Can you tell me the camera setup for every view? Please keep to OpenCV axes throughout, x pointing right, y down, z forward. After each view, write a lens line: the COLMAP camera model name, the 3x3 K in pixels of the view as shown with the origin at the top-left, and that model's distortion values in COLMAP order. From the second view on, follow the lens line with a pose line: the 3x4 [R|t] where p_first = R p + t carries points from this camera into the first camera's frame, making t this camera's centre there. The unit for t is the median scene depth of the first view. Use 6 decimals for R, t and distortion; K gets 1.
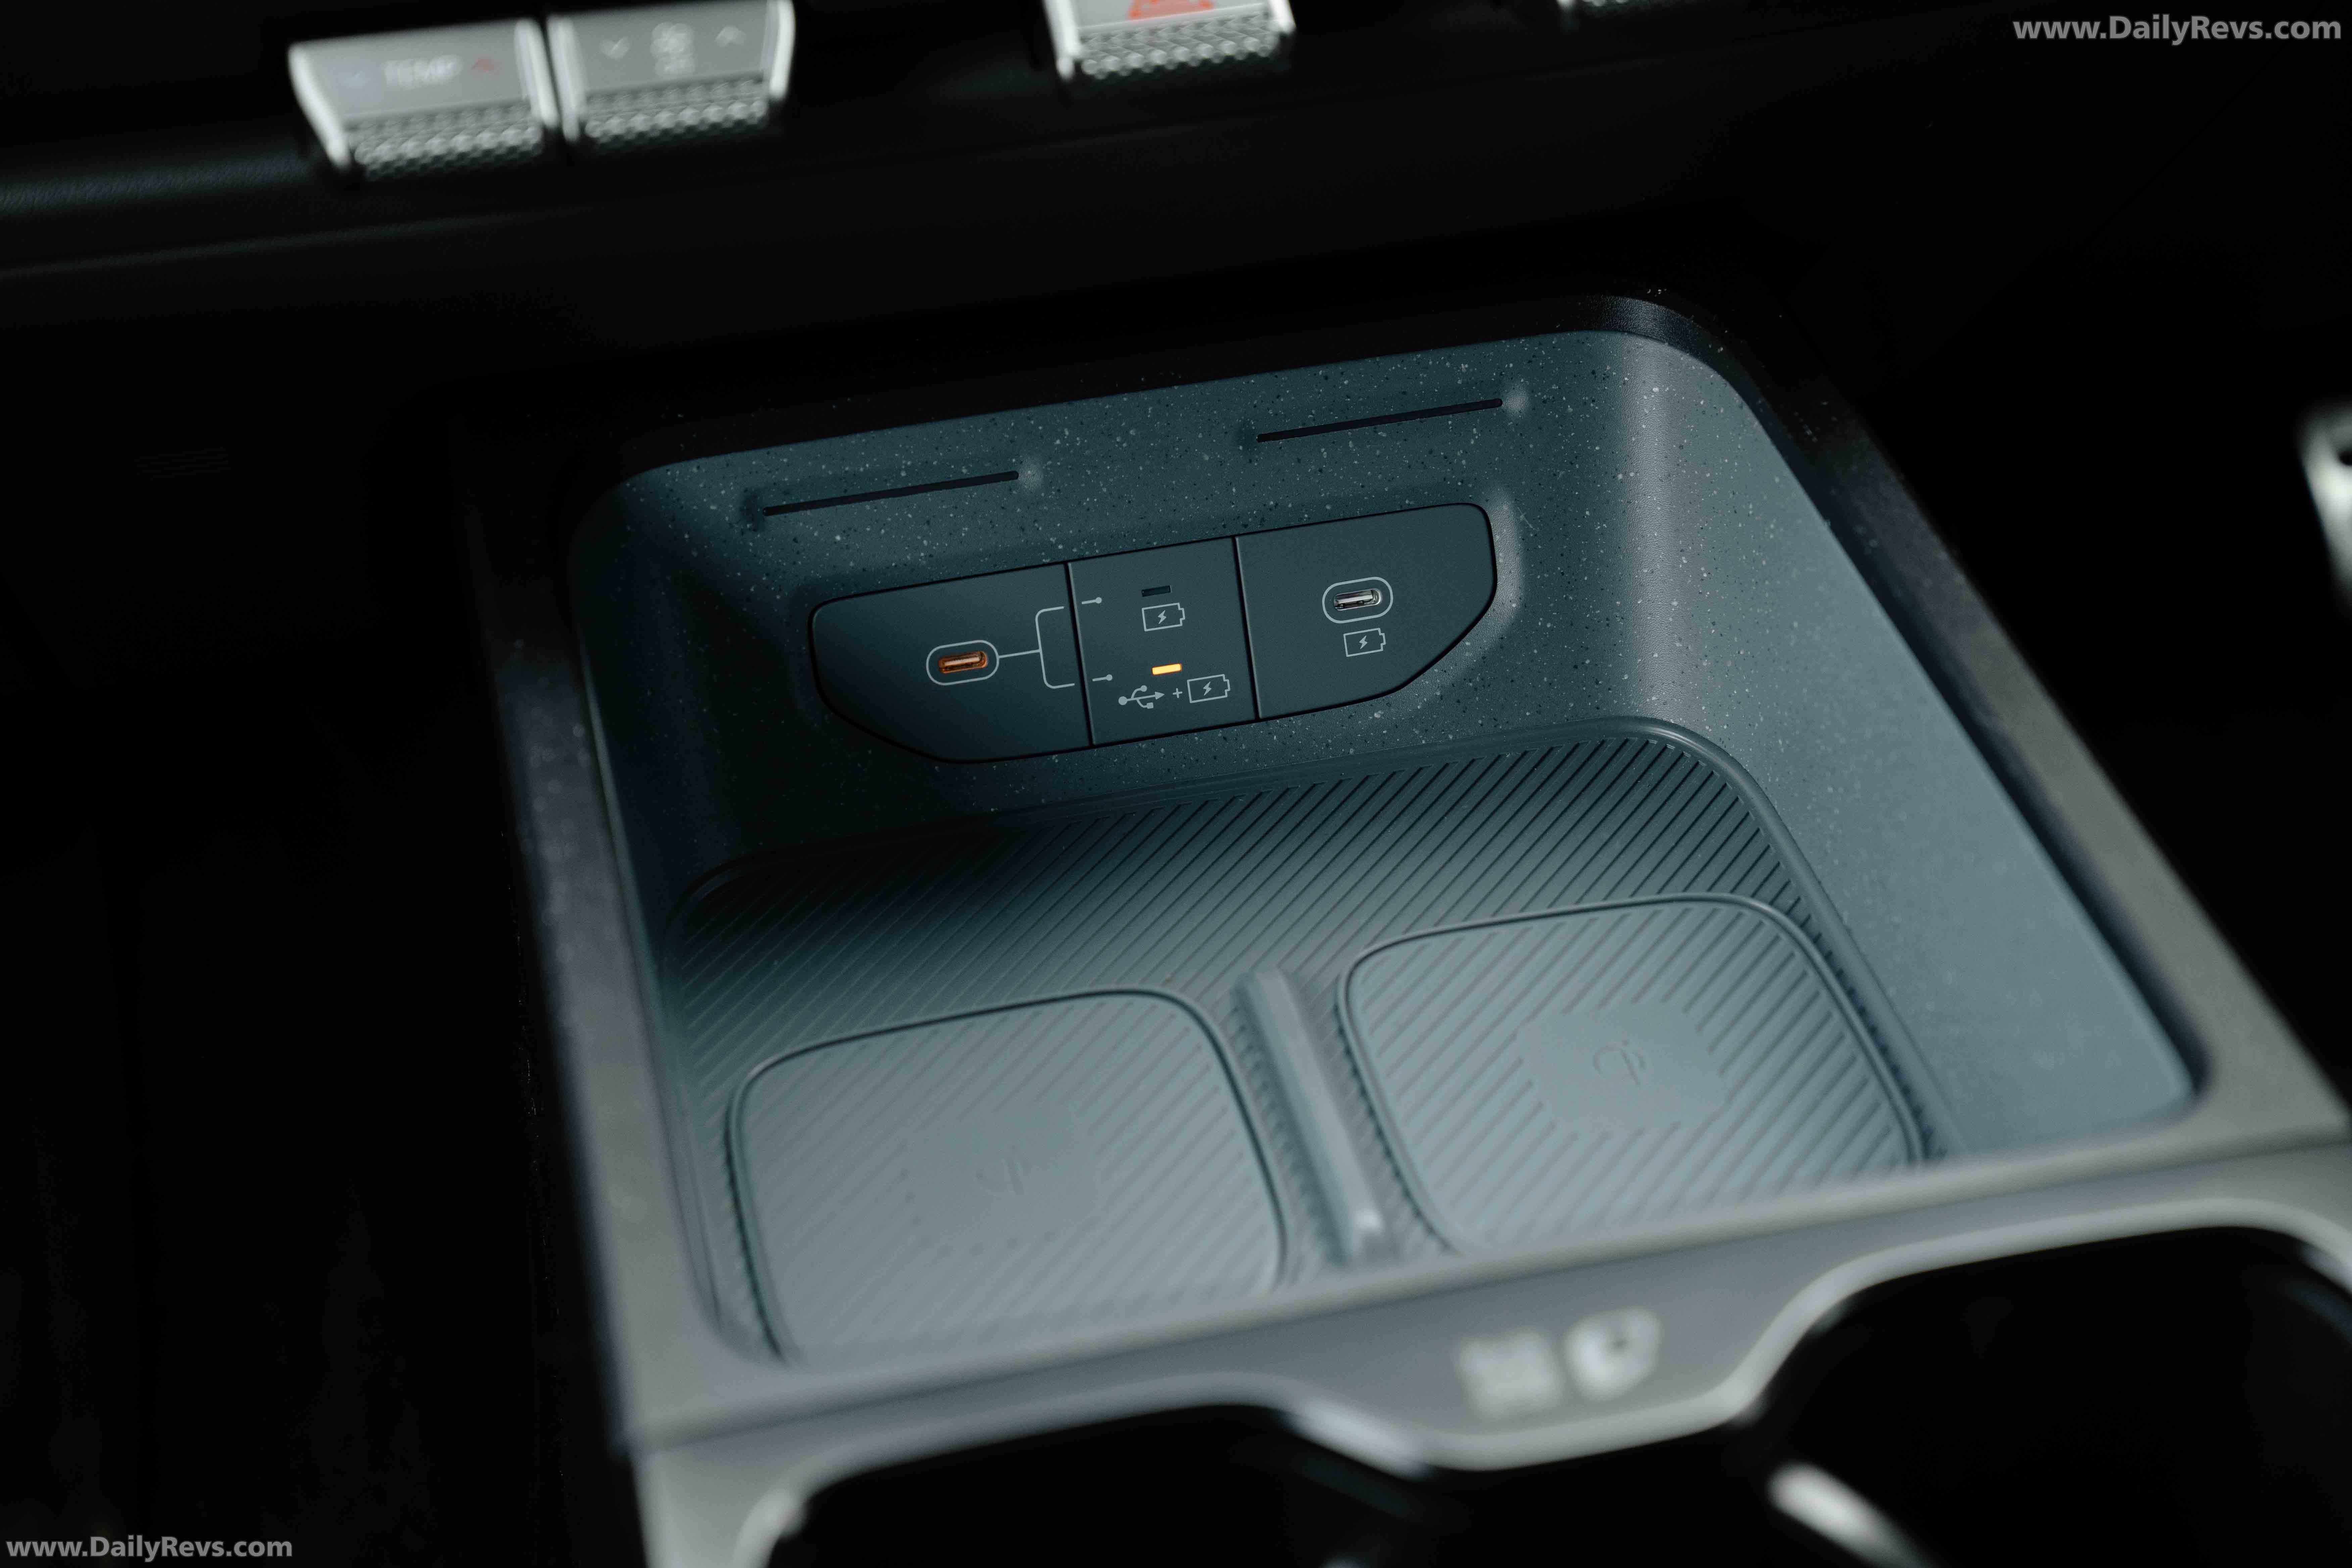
lens RADIAL K [[3891.2, 0, 1176.0], [0, 3891.2, 784.0], [0, 0, 1]] dist [0.067515, 0.209352]
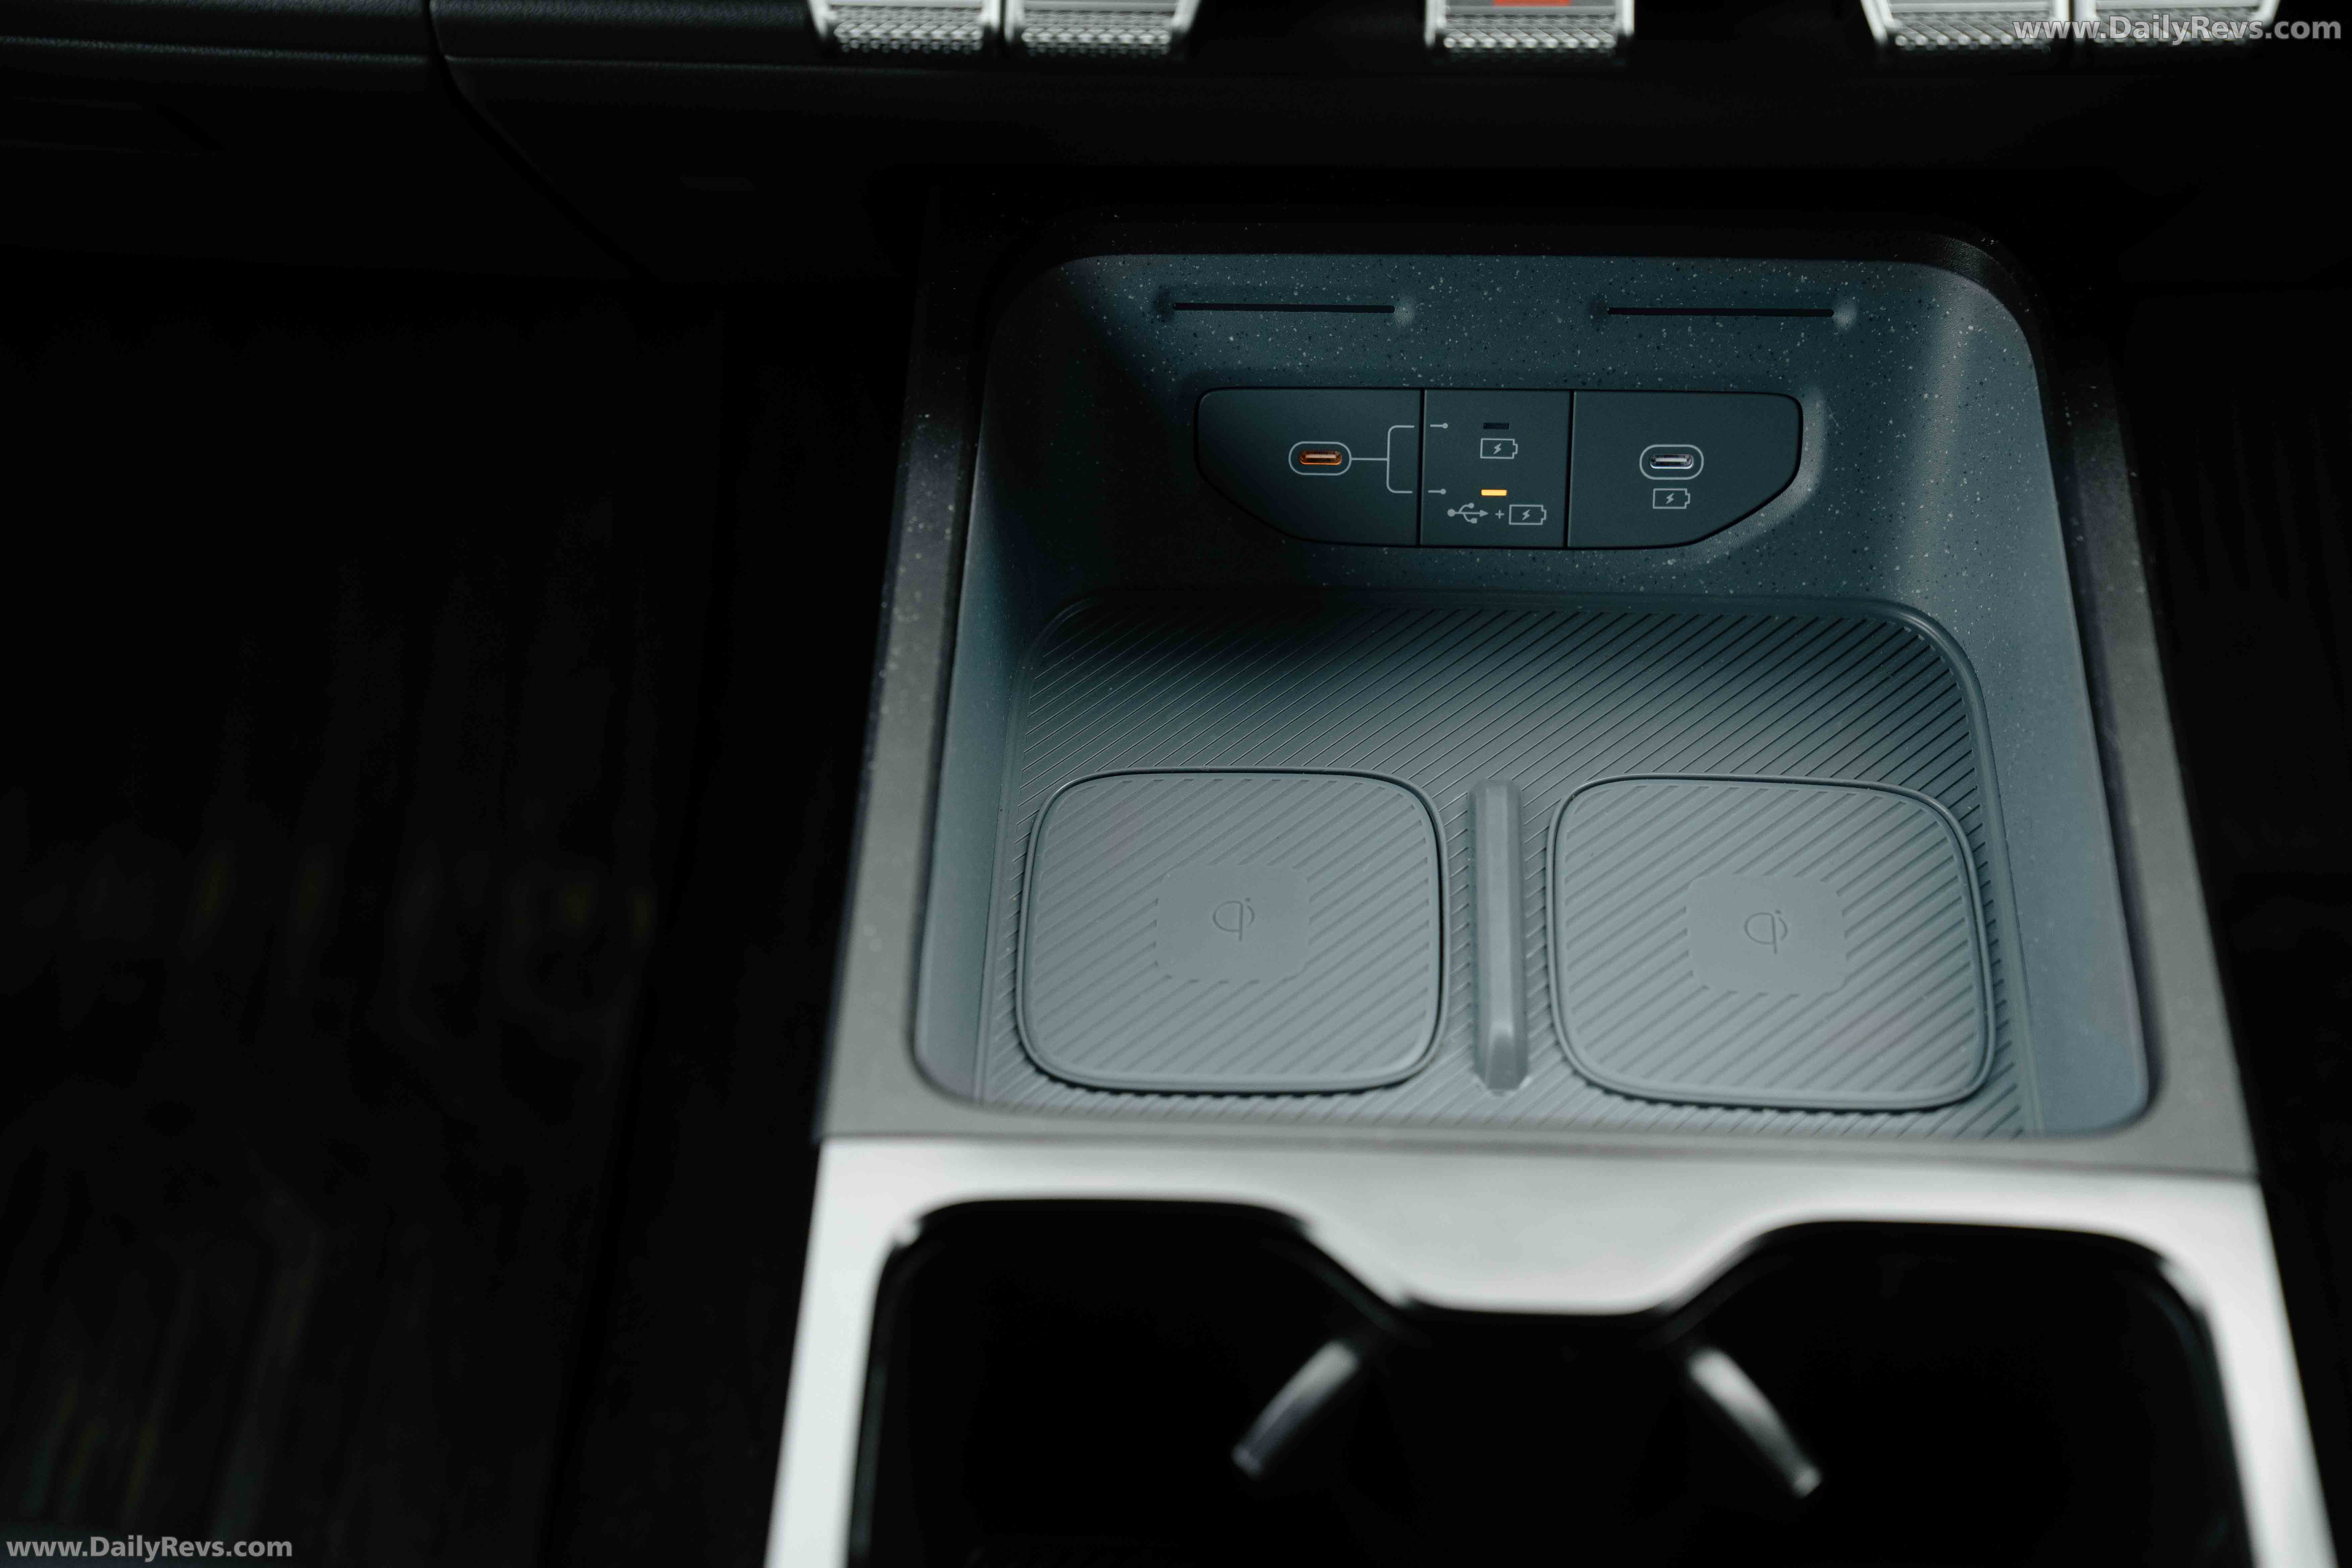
lens RADIAL K [[3891.2, 0, 1176.0], [0, 3891.2, 784.0], [0, 0, 1]] dist [0.067515, 0.209352]
pose [[0.962476, 0.204960, -0.177849, 0.132196], [-0.168254, 0.964934, 0.201479, -0.165518], [0.212908, -0.163995, 0.963211, -0.156609]]
